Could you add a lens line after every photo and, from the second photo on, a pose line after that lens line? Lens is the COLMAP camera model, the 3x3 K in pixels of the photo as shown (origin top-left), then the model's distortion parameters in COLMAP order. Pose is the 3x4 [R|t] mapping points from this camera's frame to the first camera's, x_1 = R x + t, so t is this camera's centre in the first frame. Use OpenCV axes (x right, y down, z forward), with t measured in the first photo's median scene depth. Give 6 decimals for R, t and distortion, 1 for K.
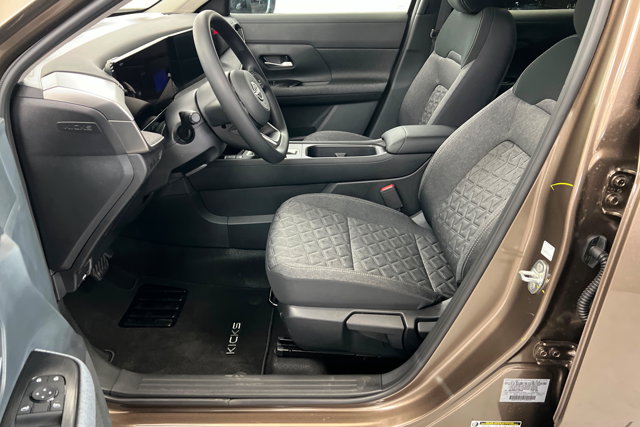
lens RADIAL K [[503.7, 0, 321.0], [0, 503.7, 213.3], [0, 0, 1]] dist [0.050866, 0.002810]
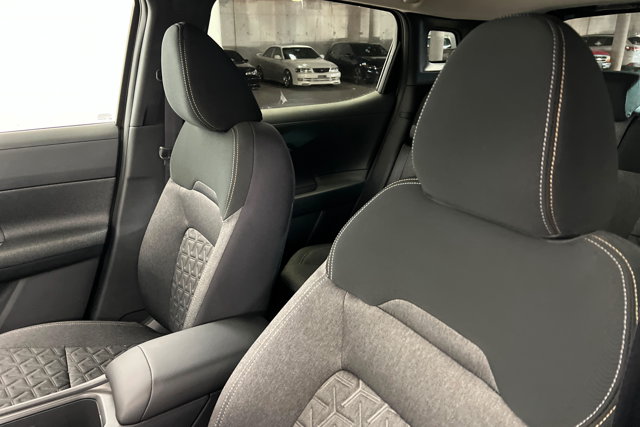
lens RADIAL K [[503.7, 0, 319.6], [0, 503.7, 212.9], [0, 0, 1]] dist [0.050866, 0.002810]
pose [[0.876261, -0.181970, 0.446154, 0.090115], [0.234339, 0.970005, -0.064620, -0.187146], [-0.421012, 0.161176, 0.892620, 0.336972]]
